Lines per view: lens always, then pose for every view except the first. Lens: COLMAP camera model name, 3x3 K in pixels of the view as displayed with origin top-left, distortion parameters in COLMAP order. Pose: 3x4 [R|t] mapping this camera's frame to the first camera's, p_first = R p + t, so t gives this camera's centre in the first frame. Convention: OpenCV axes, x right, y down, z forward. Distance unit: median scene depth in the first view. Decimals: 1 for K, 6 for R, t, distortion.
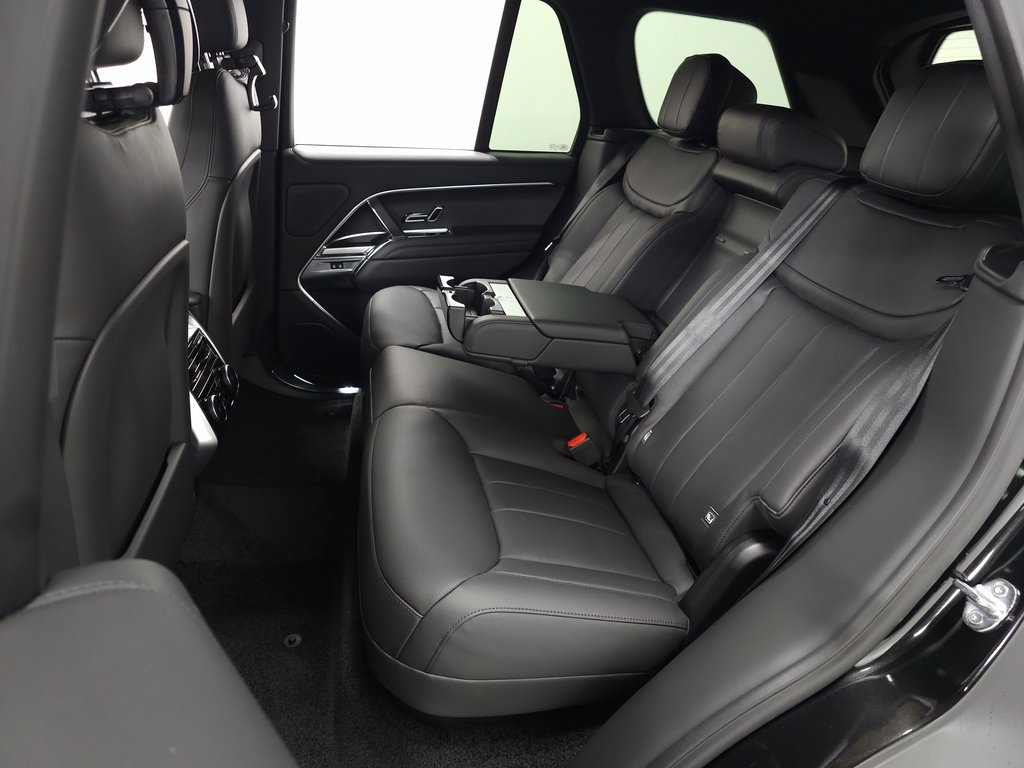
lens RADIAL K [[697.2, 0, 525.0], [0, 697.2, 385.7], [0, 0, 1]] dist [0.051804, -0.045603]
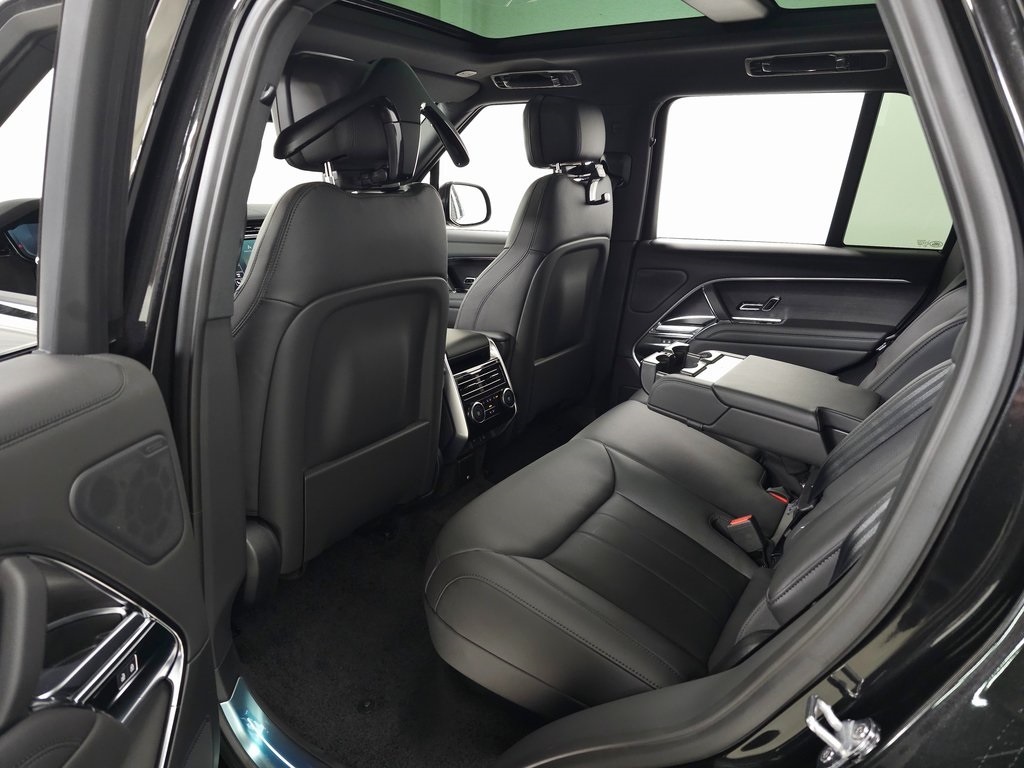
lens RADIAL K [[697.2, 0, 525.0], [0, 697.2, 385.7], [0, 0, 1]] dist [0.051804, -0.045603]
pose [[0.717075, 0.148793, -0.680929, 0.337230], [-0.262590, 0.962635, -0.066179, 0.030104], [0.645639, 0.226261, 0.729353, 0.058034]]
